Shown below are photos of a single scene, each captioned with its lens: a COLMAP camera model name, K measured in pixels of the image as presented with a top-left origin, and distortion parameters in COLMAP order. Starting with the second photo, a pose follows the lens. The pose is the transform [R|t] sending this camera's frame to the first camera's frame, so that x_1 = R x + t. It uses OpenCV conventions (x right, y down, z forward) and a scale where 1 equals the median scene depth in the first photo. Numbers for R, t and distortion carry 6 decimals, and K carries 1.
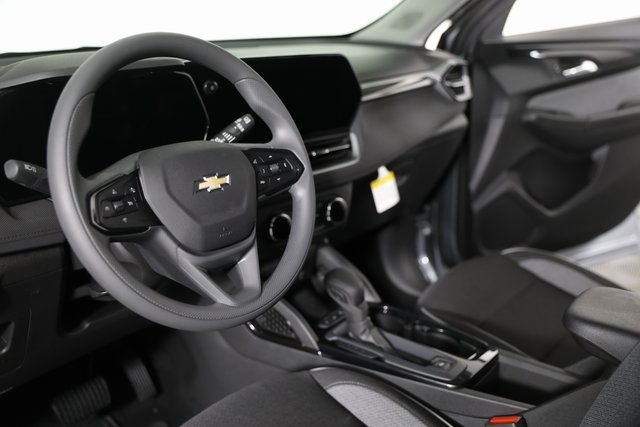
lens RADIAL K [[634.8, 0, 320.0], [0, 634.8, 213.5], [0, 0, 1]] dist [0.001108, 0.002438]
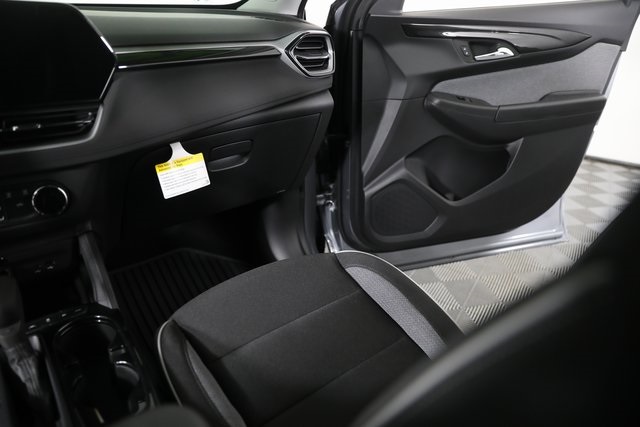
lens RADIAL K [[430.3, 0, 320.0], [0, 430.3, 213.5], [0, 0, 1]] dist [-0.113357, 0.078997]
pose [[0.979460, 0.097993, -0.176225, 0.298986], [-0.077741, 0.989921, 0.118379, -0.049622], [0.186049, -0.102248, 0.977206, 0.340739]]
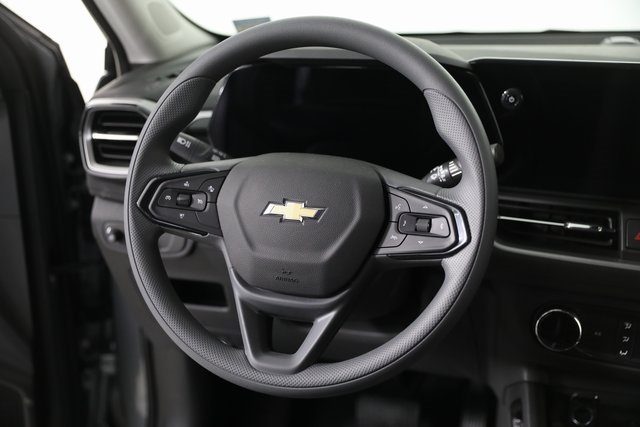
lens RADIAL K [[699.1, 0, 320.0], [0, 699.1, 213.5], [0, 0, 1]] dist [0.005981, 0.020574]
pose [[0.404315, 0.290192, -0.867363, 0.246150], [-0.277332, 0.942582, 0.186082, -0.089163], [0.871560, 0.165311, 0.461579, 0.263298]]
